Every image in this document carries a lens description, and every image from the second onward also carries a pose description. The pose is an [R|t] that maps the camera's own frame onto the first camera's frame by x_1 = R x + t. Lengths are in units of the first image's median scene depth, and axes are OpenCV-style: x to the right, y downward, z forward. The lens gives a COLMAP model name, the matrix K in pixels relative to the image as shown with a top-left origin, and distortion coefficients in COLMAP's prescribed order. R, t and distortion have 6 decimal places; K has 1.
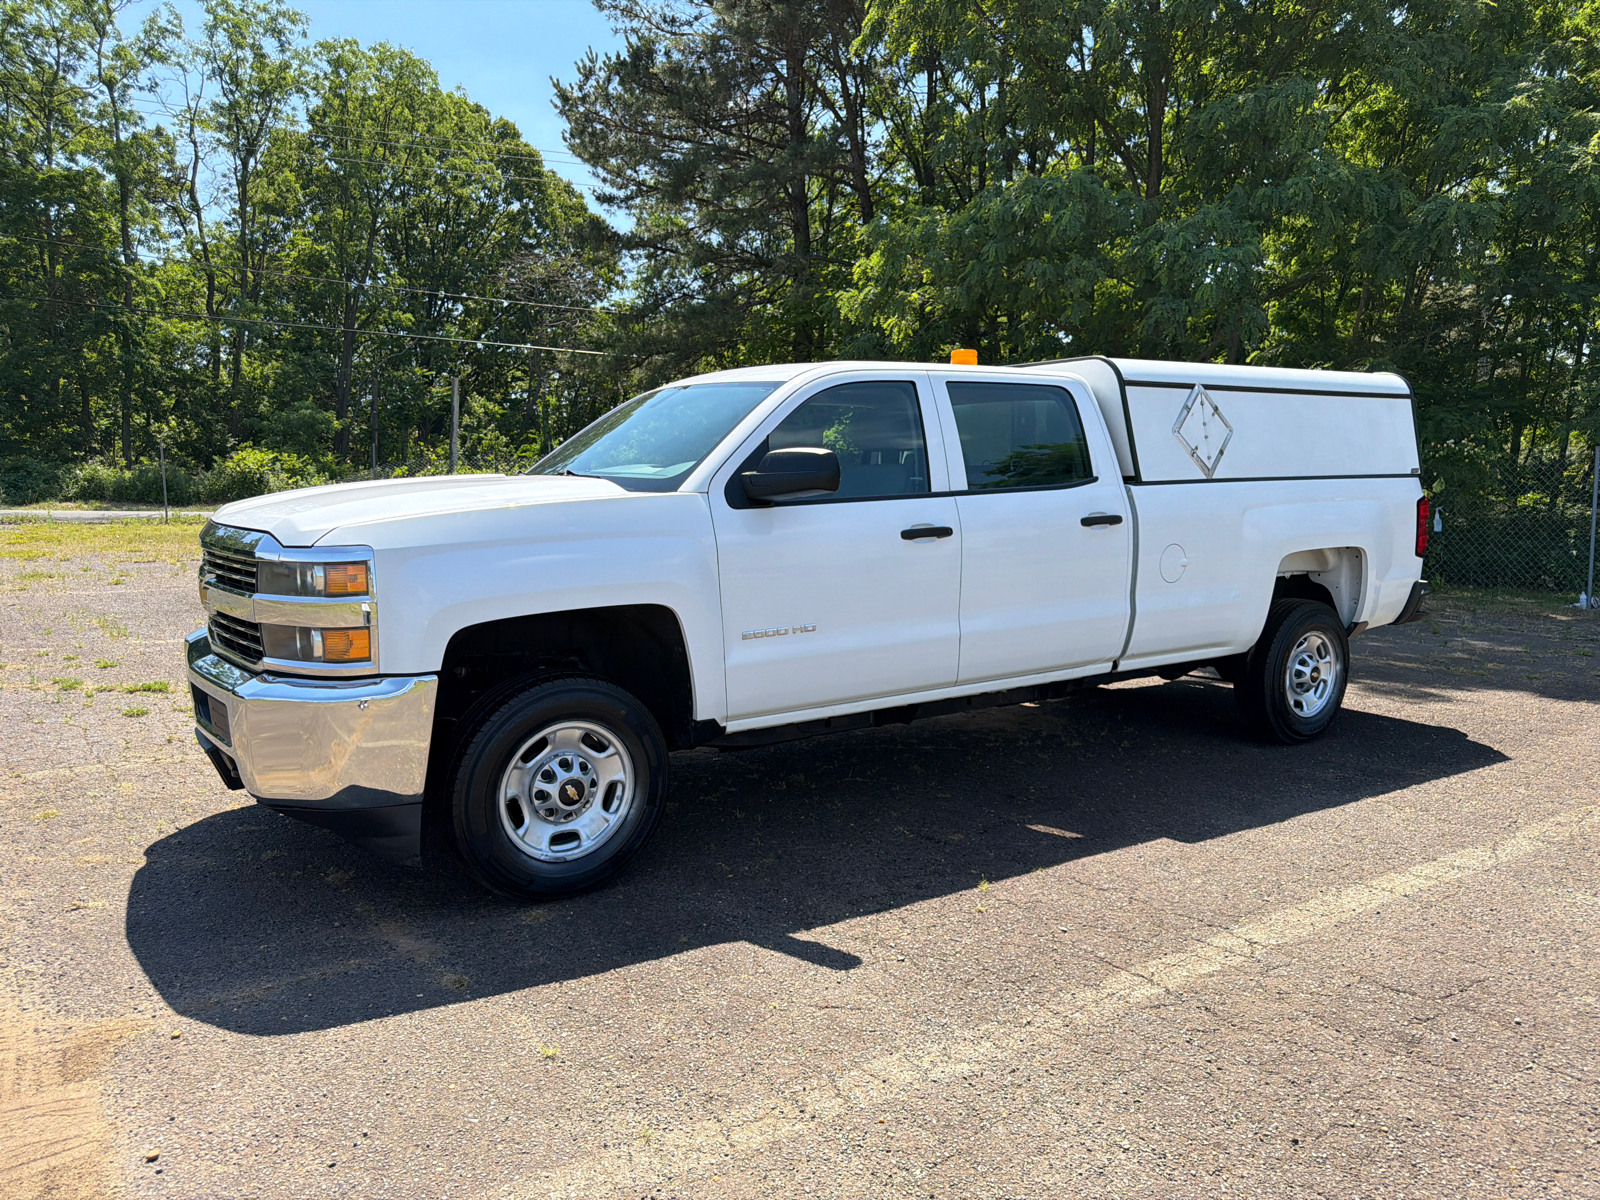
lens RADIAL K [[1136.4, 0, 799.1], [0, 1136.4, 607.0], [0, 0, 1]] dist [0.047945, -0.059635]
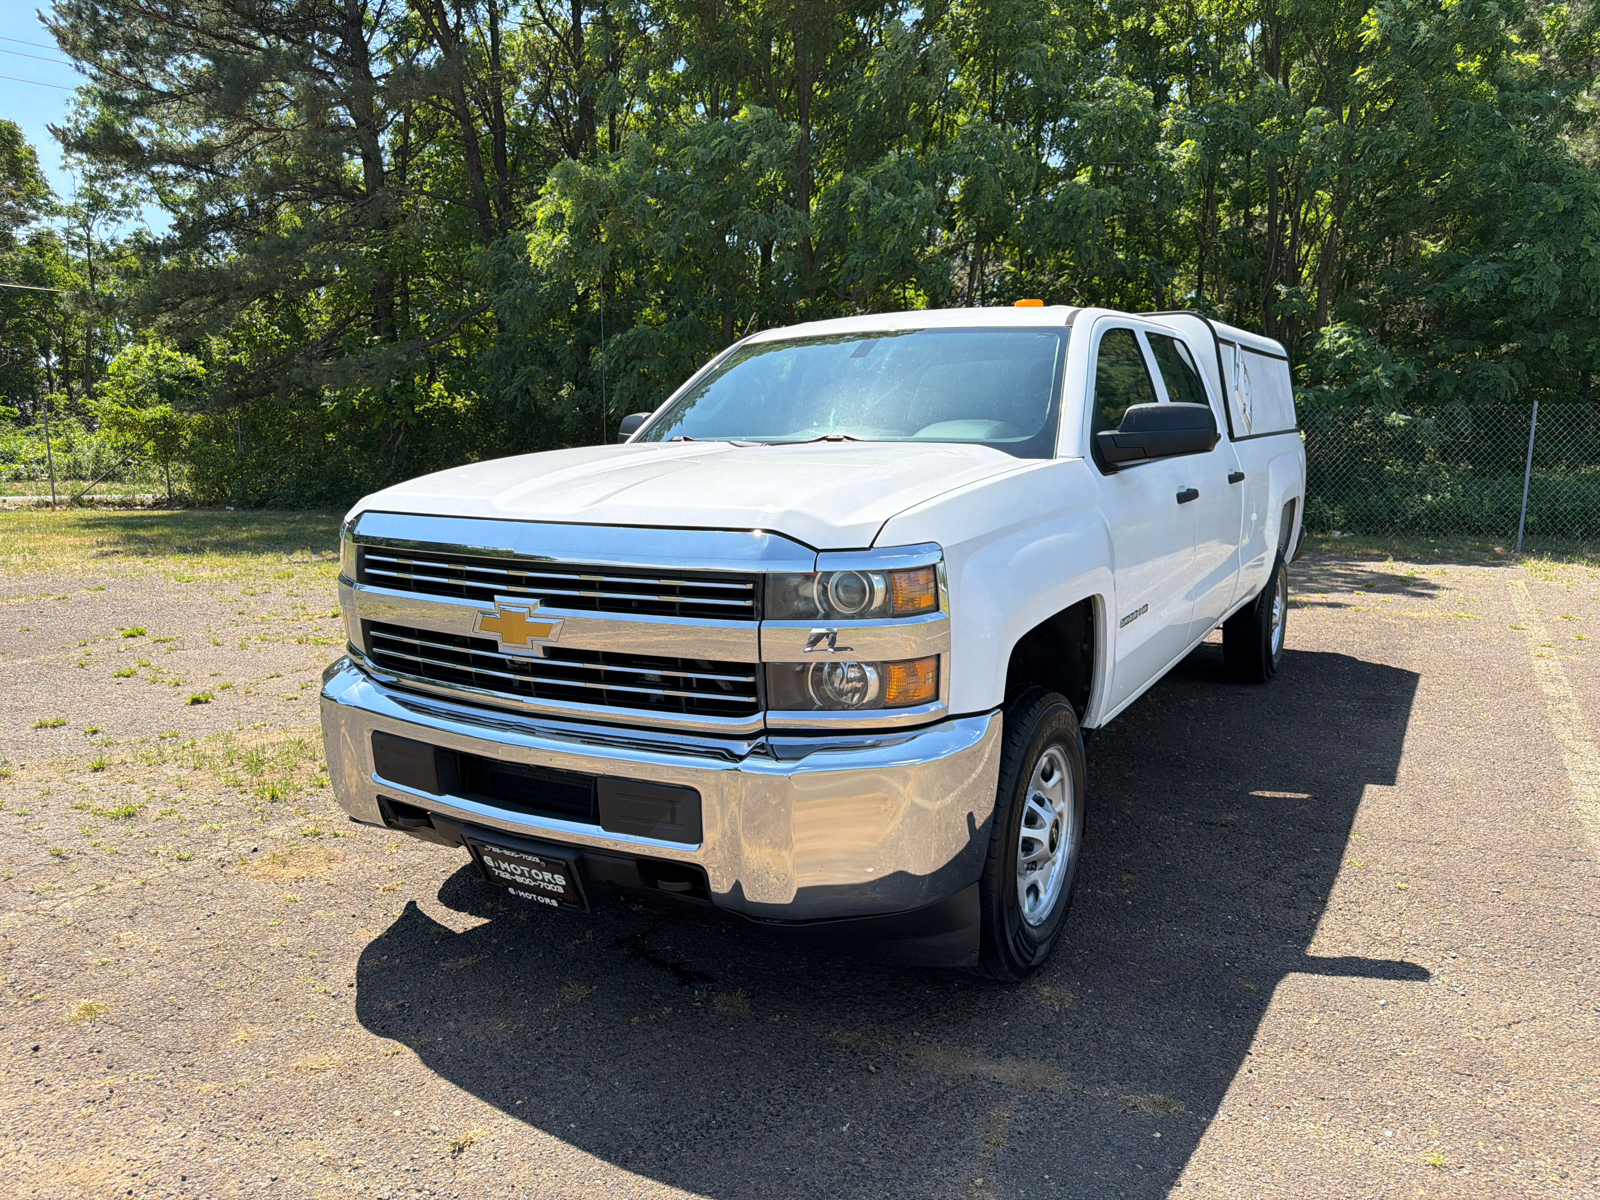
lens RADIAL K [[1136.4, 0, 803.3], [0, 1136.4, 605.9], [0, 0, 1]] dist [0.047945, -0.059635]
pose [[0.900799, -0.076342, 0.427473, -0.503180], [0.062749, 0.996977, 0.045821, -0.033834], [-0.429679, -0.014452, 0.902866, 0.256039]]
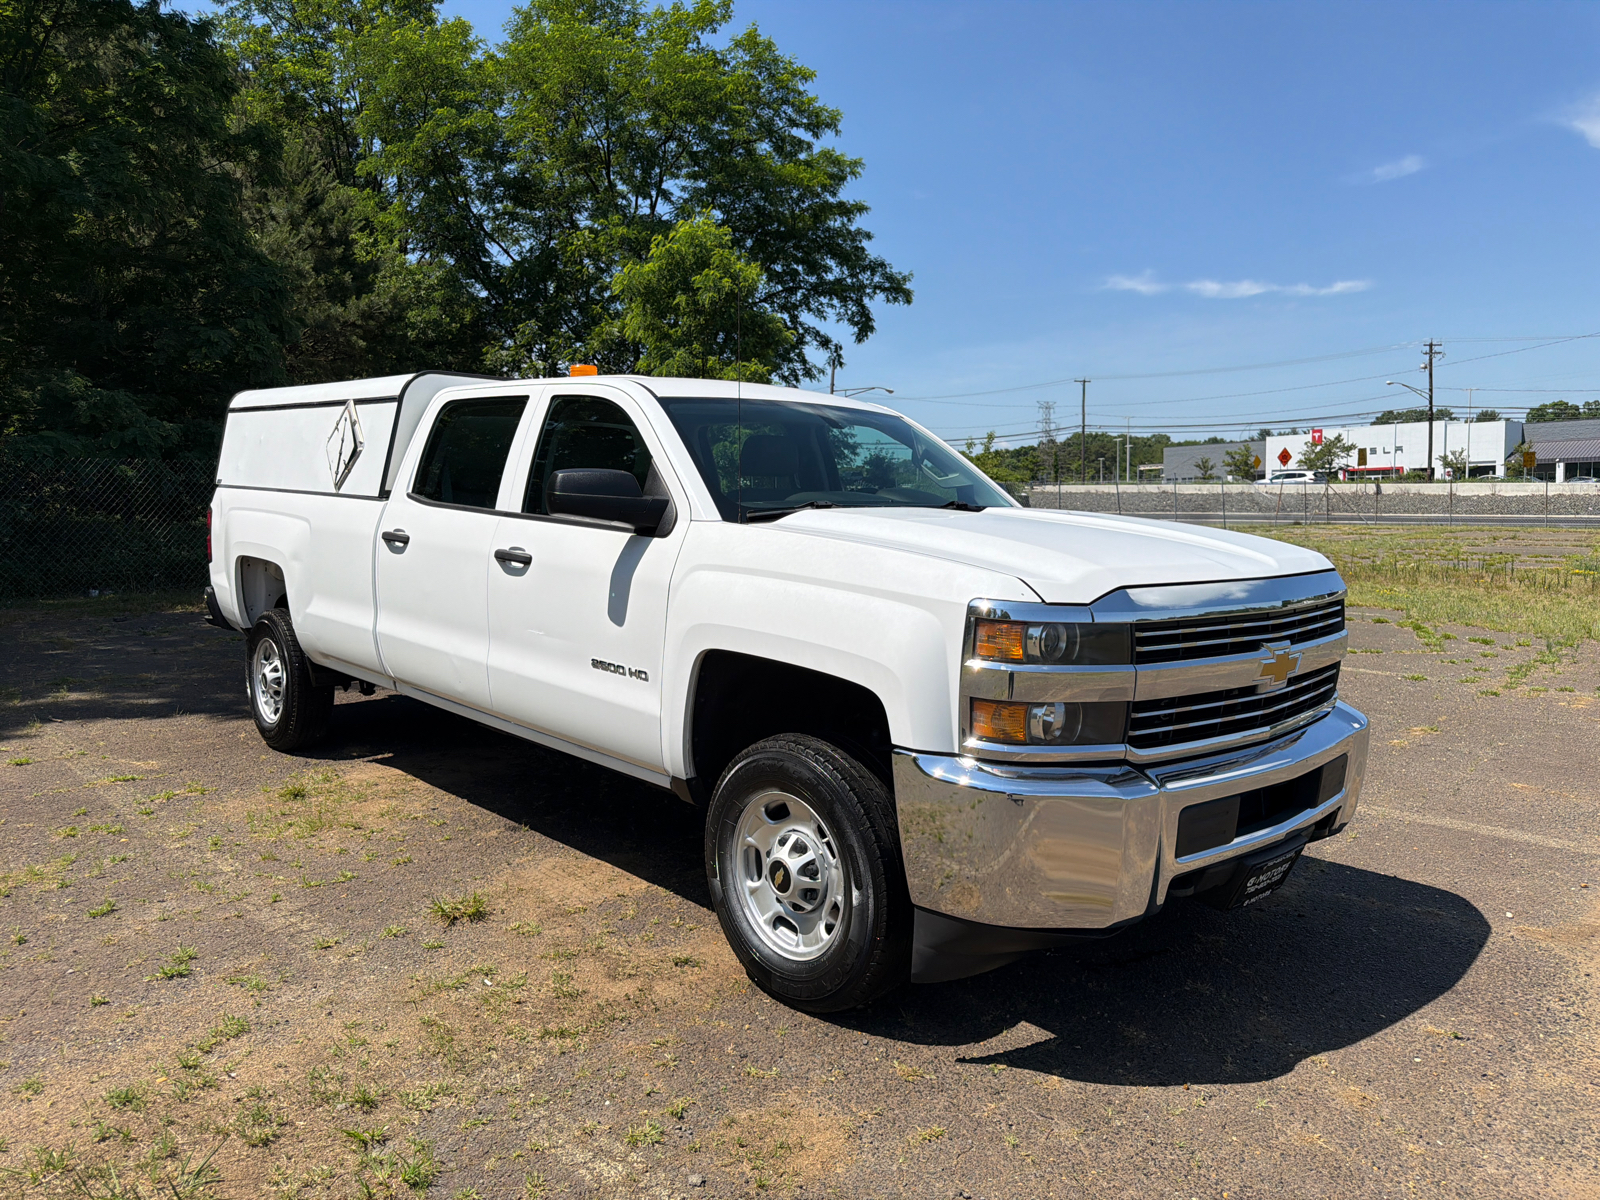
lens RADIAL K [[1136.4, 0, 775.5], [0, 1136.4, 609.2], [0, 0, 1]] dist [0.047945, -0.059635]
pose [[-0.143168, -0.112567, 0.983276, -0.959178], [0.103072, 0.986412, 0.127933, -0.144709], [-0.984317, 0.119665, -0.129620, 1.109337]]
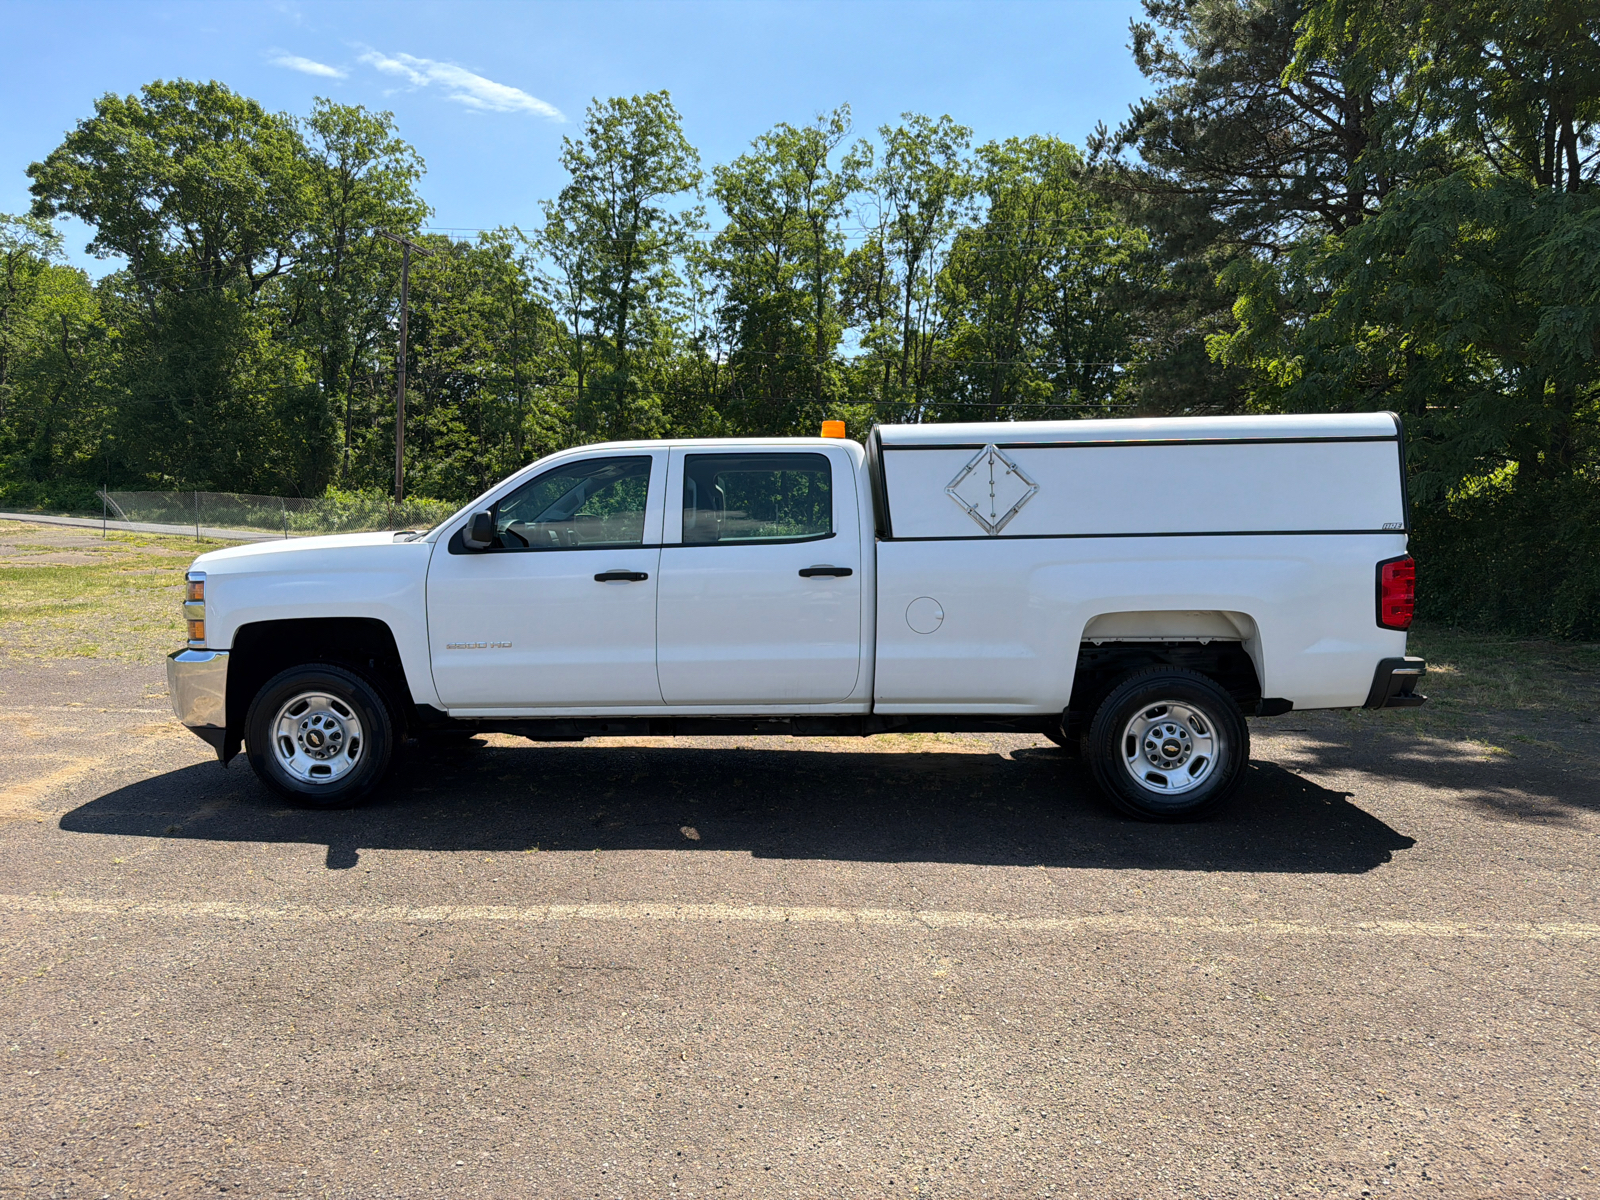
lens RADIAL K [[1136.4, 0, 796.3], [0, 1136.4, 606.6], [0, 0, 1]] dist [0.047945, -0.059635]
pose [[0.810196, 0.038524, -0.584892, 0.880495], [-0.066618, 0.997424, -0.026584, -0.011211], [0.582361, 0.060502, 0.810675, 0.089983]]
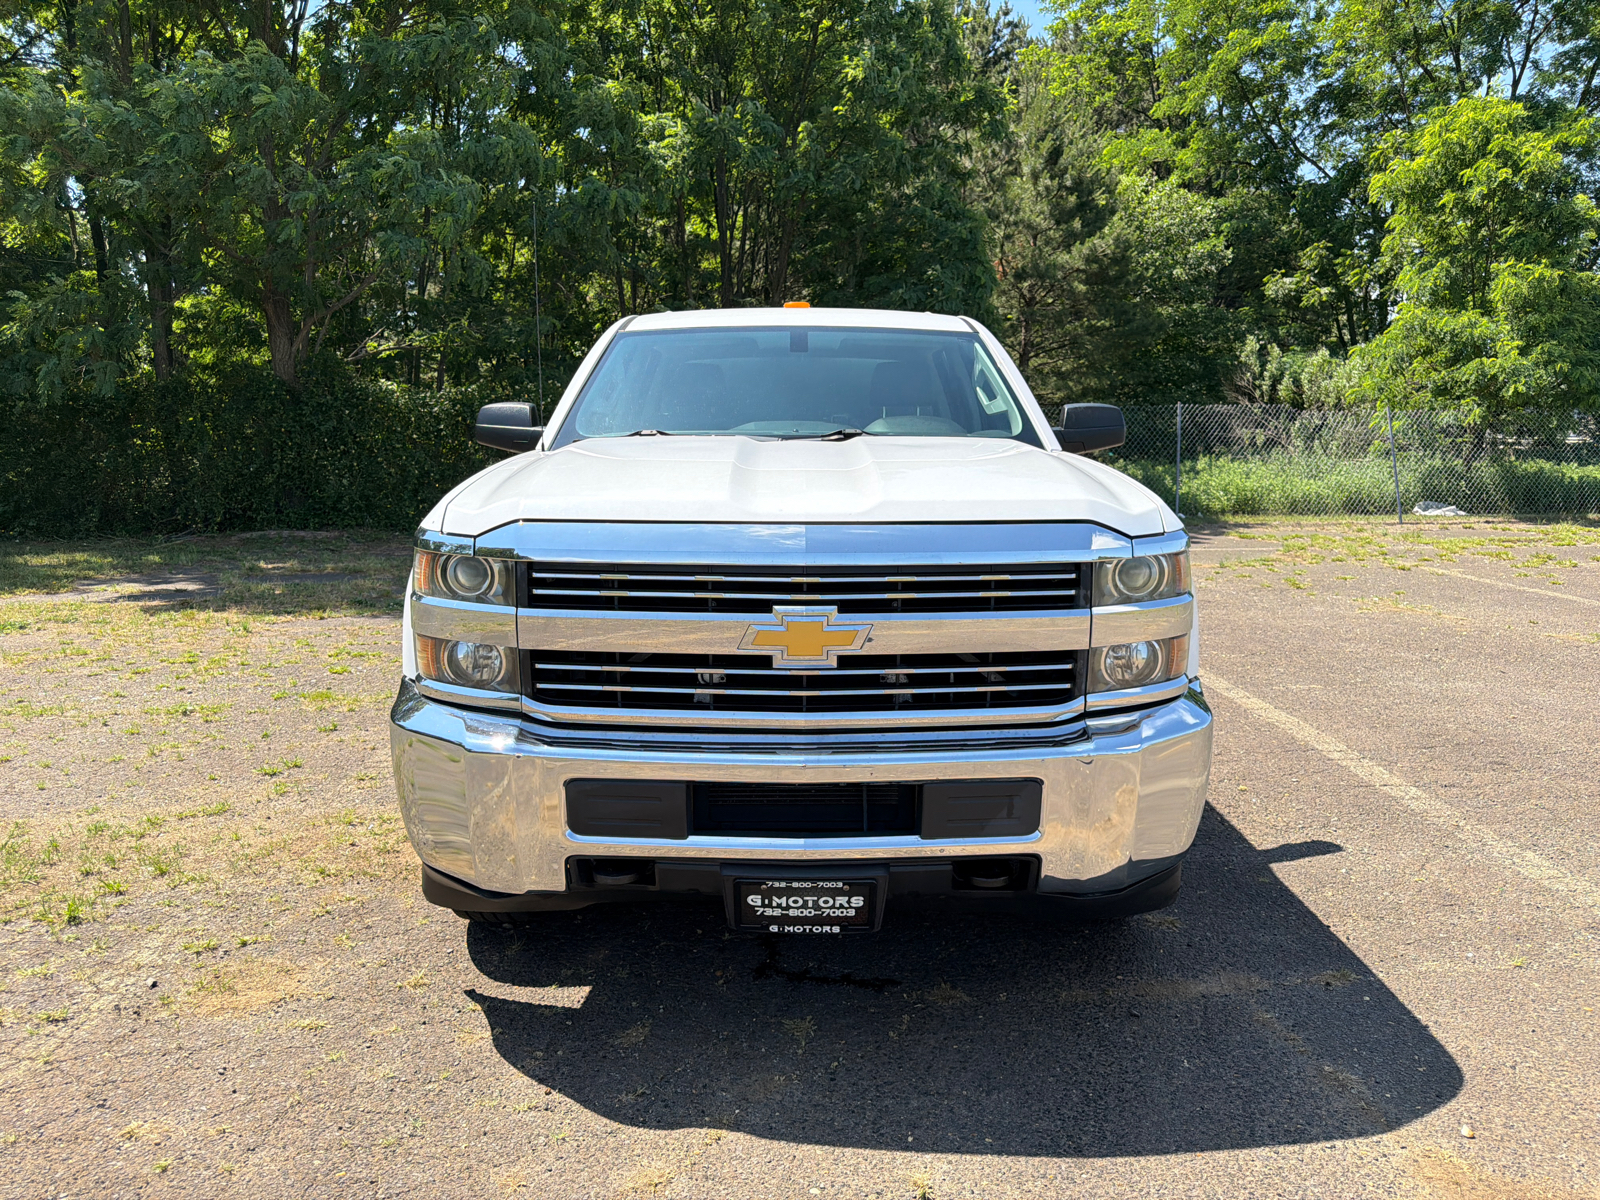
lens RADIAL K [[1136.4, 0, 814.4], [0, 1136.4, 572.3], [0, 0, 1]] dist [0.047945, -0.059635]
pose [[0.542744, -0.113739, 0.832161, -0.789054], [0.097405, 0.992627, 0.072143, -0.069847], [-0.834231, 0.041902, 0.549821, 0.508678]]
